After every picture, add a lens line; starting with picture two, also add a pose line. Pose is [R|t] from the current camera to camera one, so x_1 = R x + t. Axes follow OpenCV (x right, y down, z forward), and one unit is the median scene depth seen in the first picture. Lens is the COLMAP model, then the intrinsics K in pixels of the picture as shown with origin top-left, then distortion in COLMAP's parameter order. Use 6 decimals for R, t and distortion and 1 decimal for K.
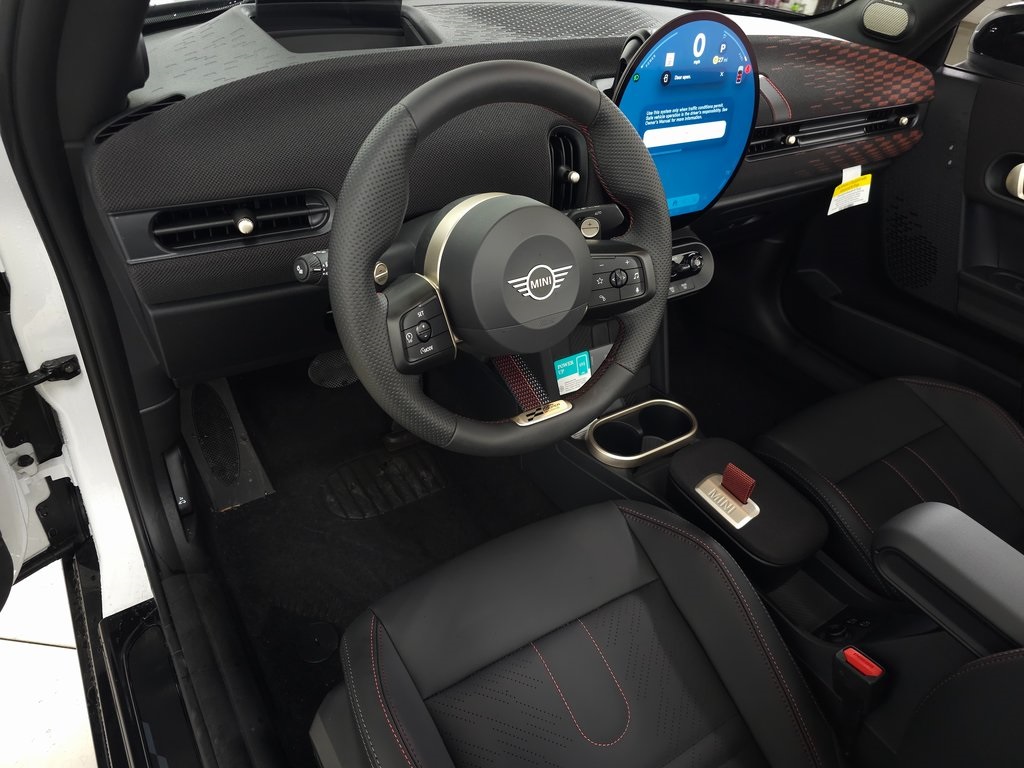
lens RADIAL K [[674.5, 0, 547.1], [0, 674.5, 382.5], [0, 0, 1]] dist [0.049168, -0.002437]
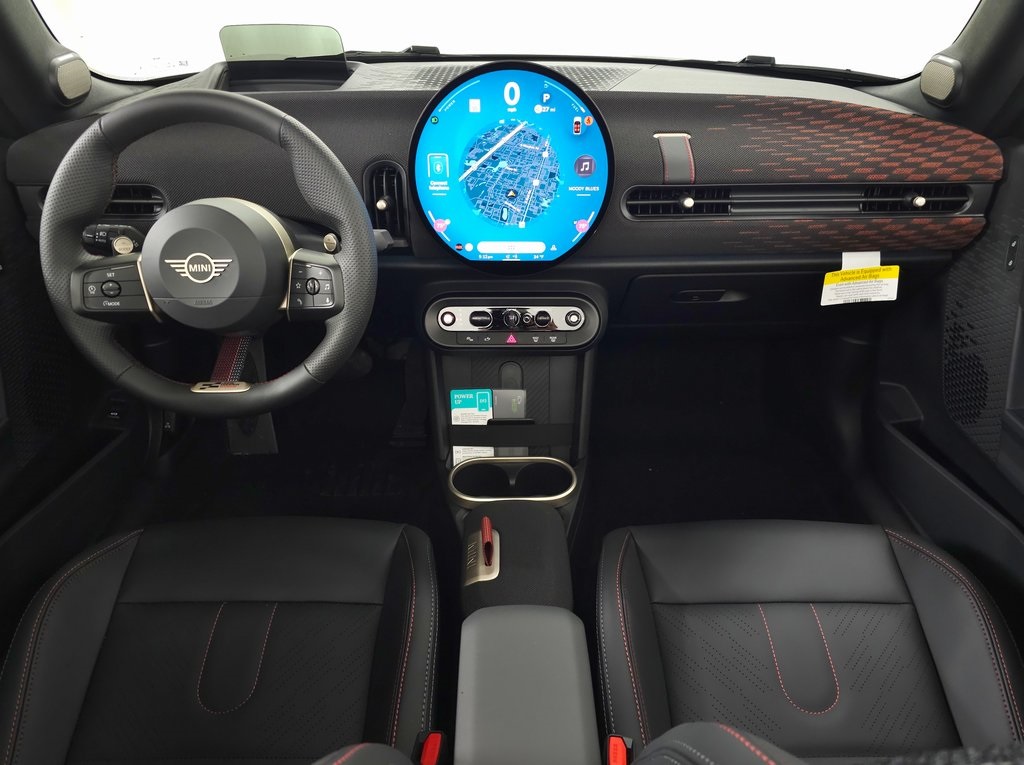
lens RADIAL K [[674.5, 0, 547.1], [0, 674.5, 381.0], [0, 0, 1]] dist [0.049168, -0.002437]
pose [[0.836281, 0.209111, -0.506859, 0.813263], [-0.266073, 0.963051, -0.041683, -0.049746], [0.479415, 0.169720, 0.861021, 0.211902]]
